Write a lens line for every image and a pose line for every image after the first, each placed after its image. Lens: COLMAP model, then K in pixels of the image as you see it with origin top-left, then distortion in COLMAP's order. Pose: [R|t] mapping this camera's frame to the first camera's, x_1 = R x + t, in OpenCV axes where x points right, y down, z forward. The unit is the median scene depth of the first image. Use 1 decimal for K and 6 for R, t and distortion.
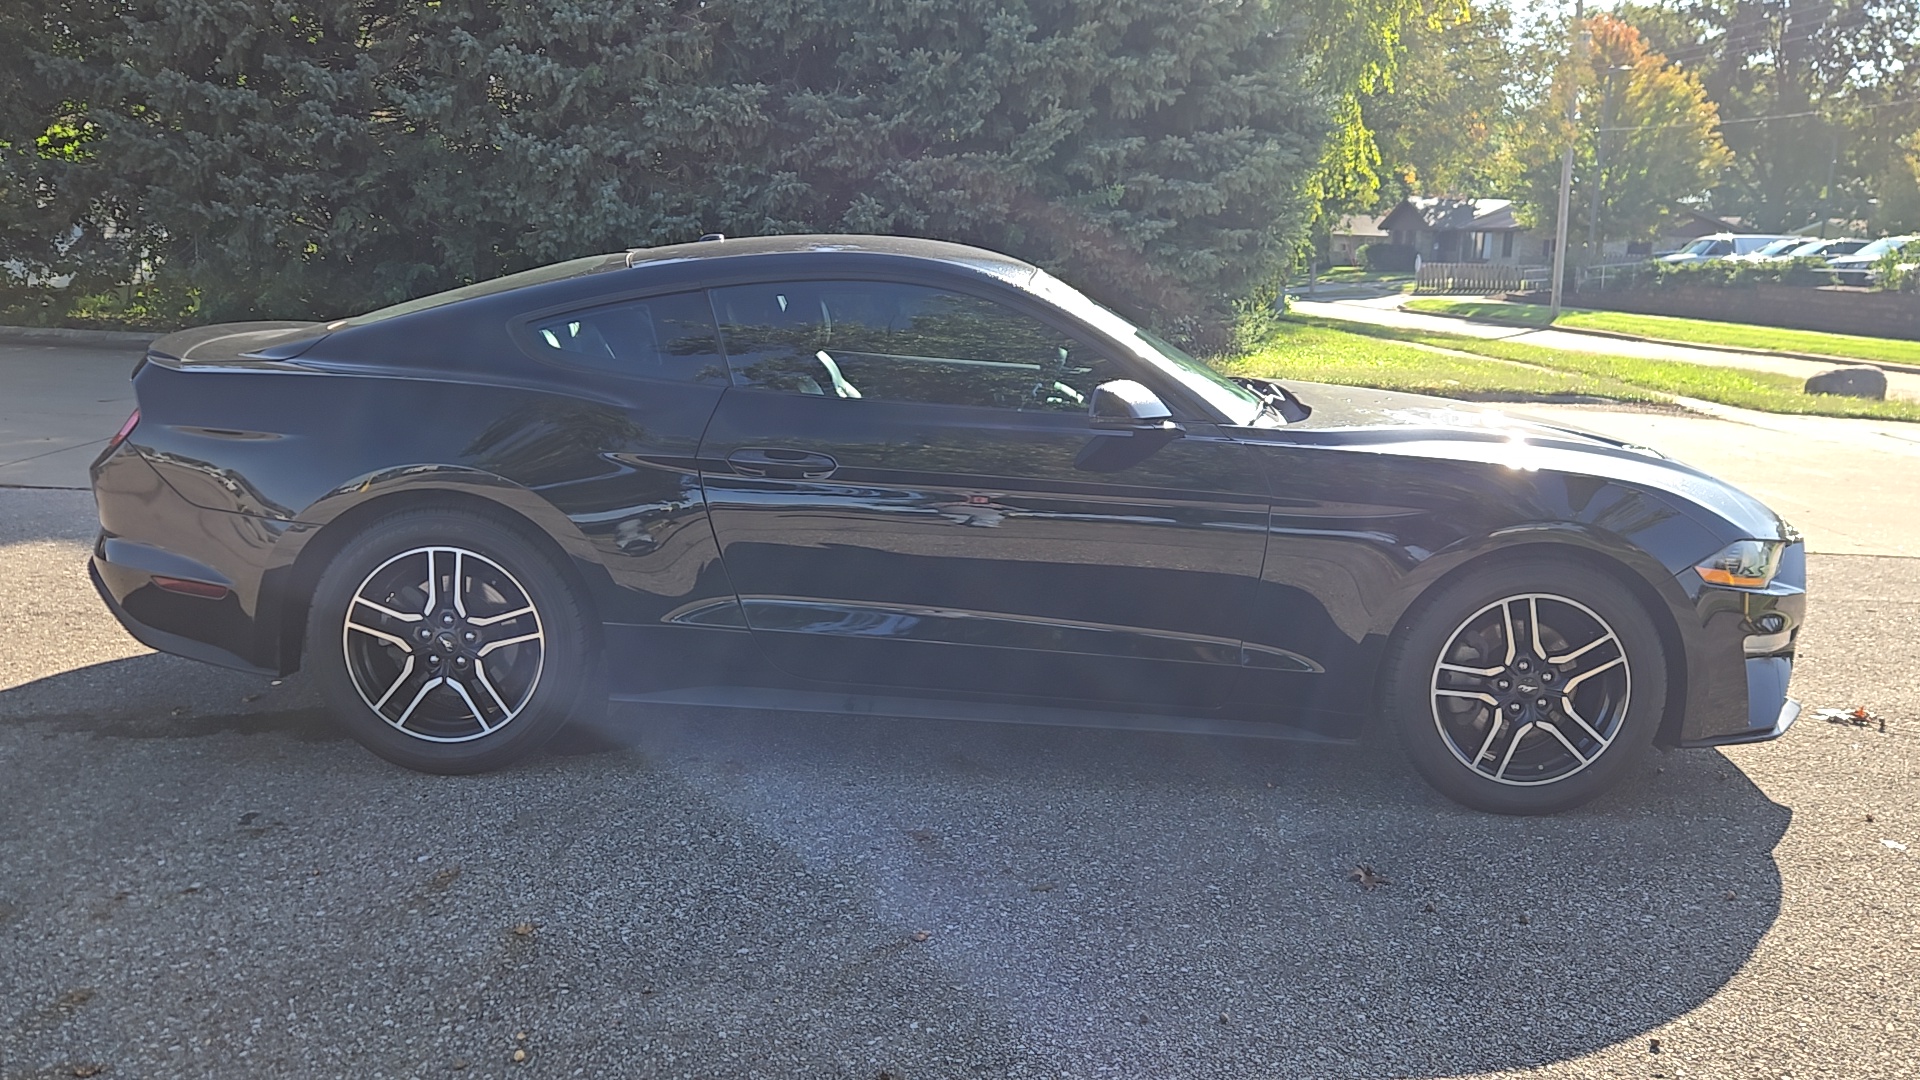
lens RADIAL K [[1585.2, 0, 955.9], [0, 1585.2, 533.7], [0, 0, 1]] dist [0.013211, -0.009541]
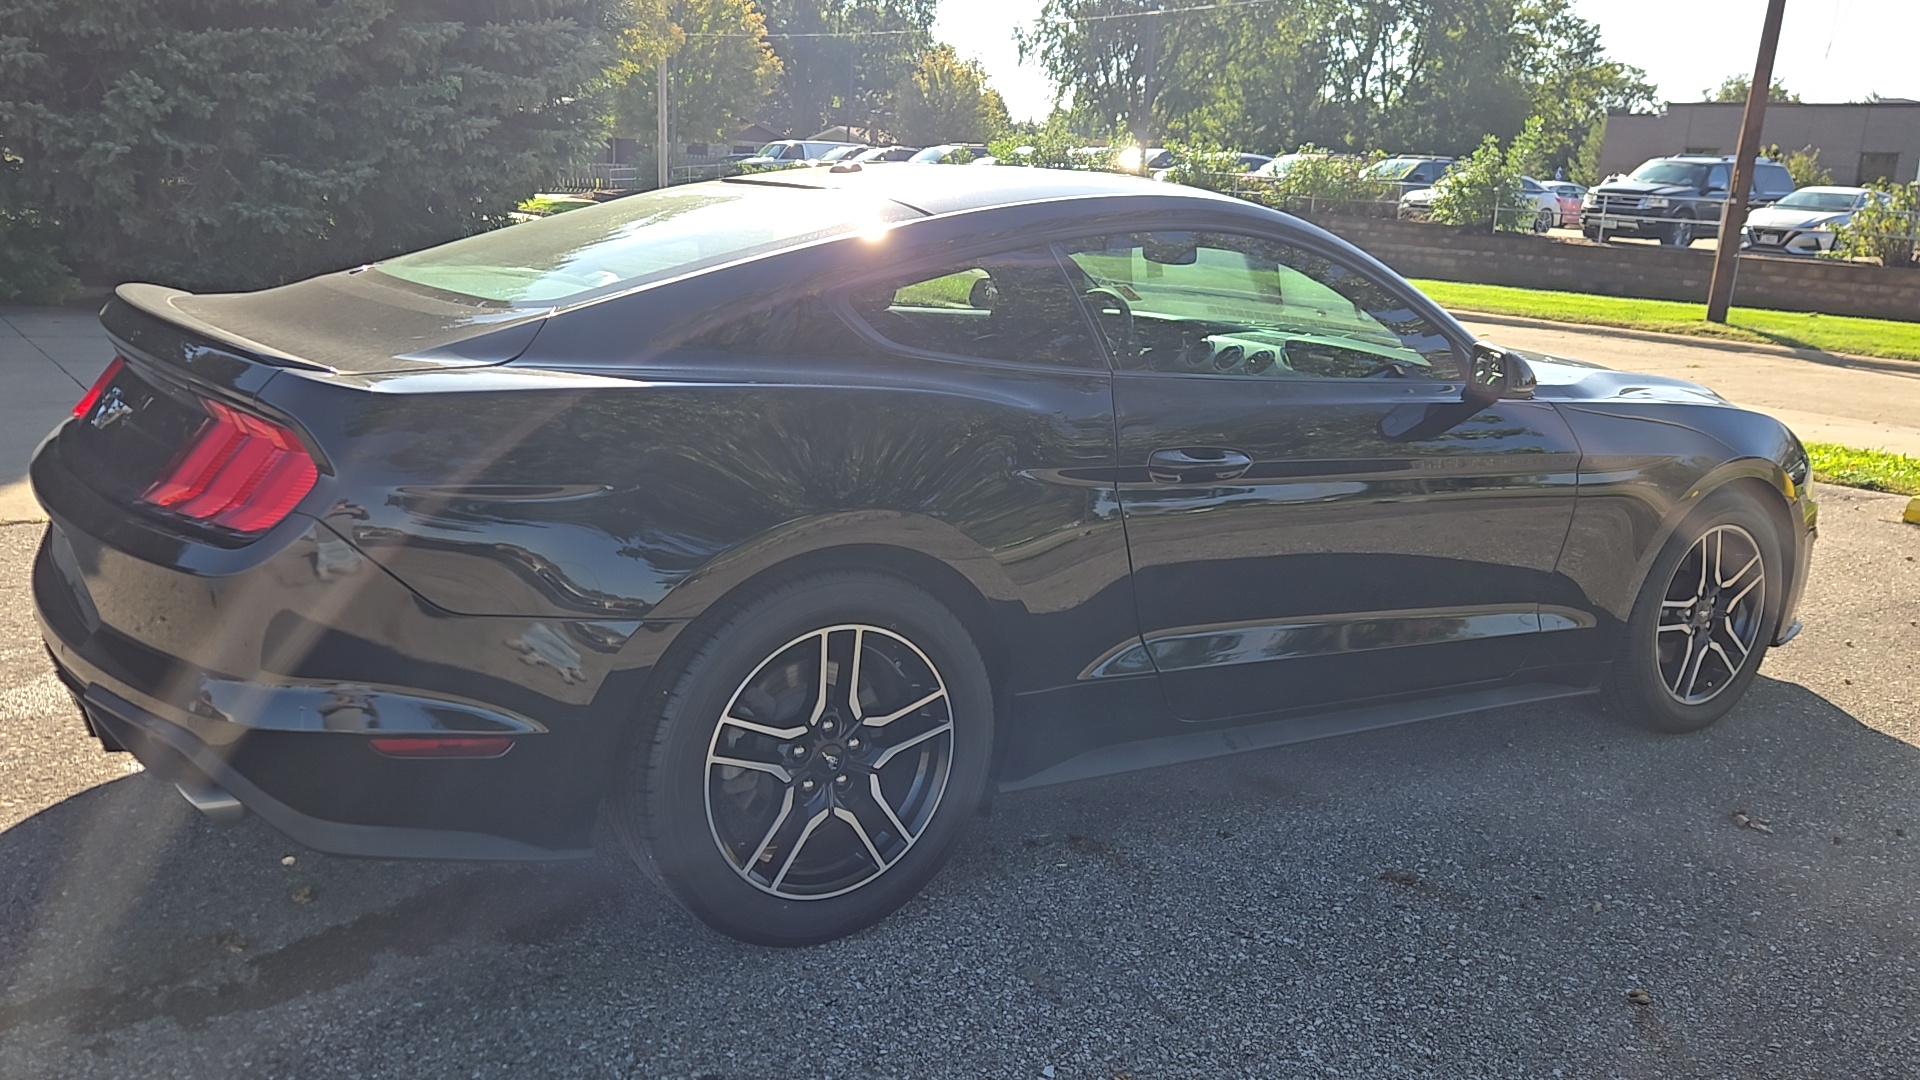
lens RADIAL K [[1607.5, 0, 966.9], [0, 1607.5, 506.6], [0, 0, 1]] dist [0.007341, 0.006532]
pose [[0.826643, -0.098636, 0.554014, -0.179090], [0.073297, 0.995004, 0.067782, -0.023551], [-0.557932, -0.015424, 0.829743, 0.103478]]
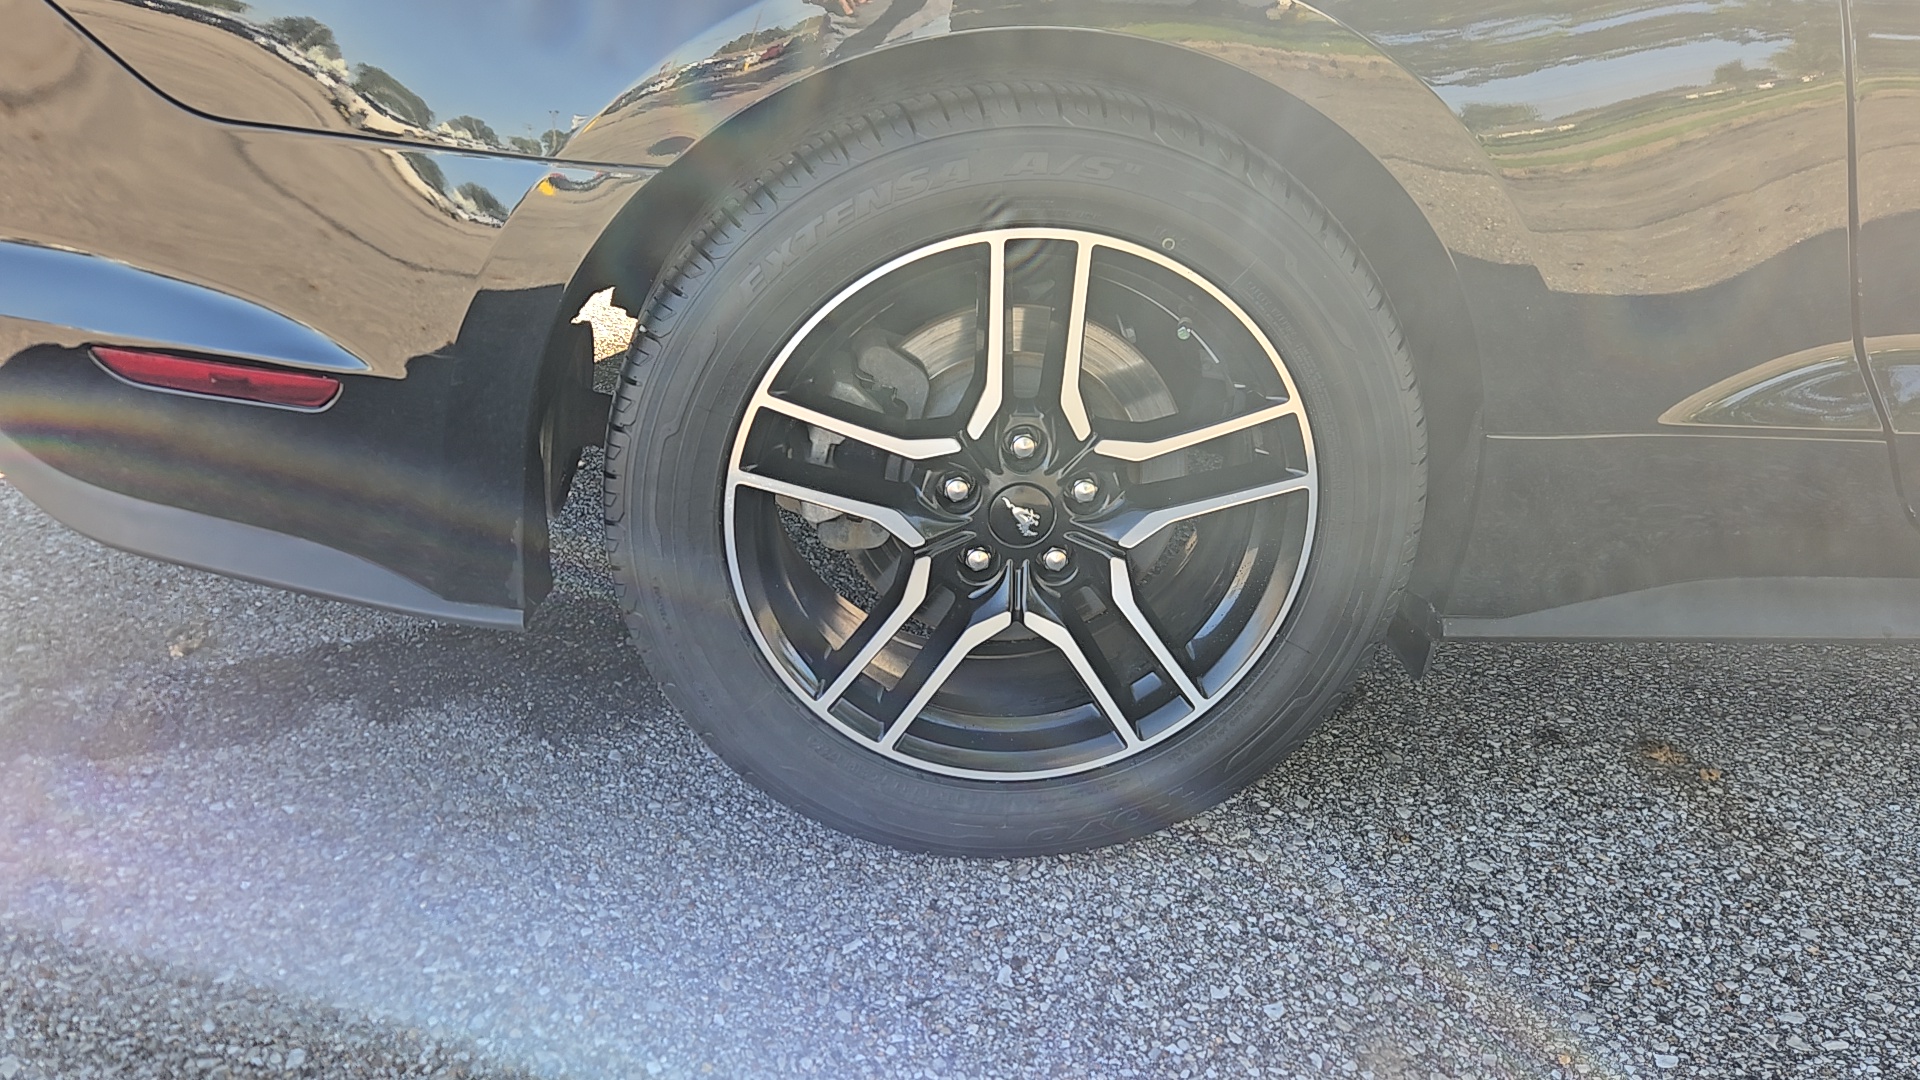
lens RADIAL K [[1585.2, 0, 955.9], [0, 1585.2, 533.7], [0, 0, 1]] dist [0.013211, -0.009541]
pose [[0.996717, -0.049116, 0.064366, -0.097758], [0.032615, 0.971194, 0.236046, -0.001975], [-0.074106, -0.233172, 0.969608, 0.184146]]
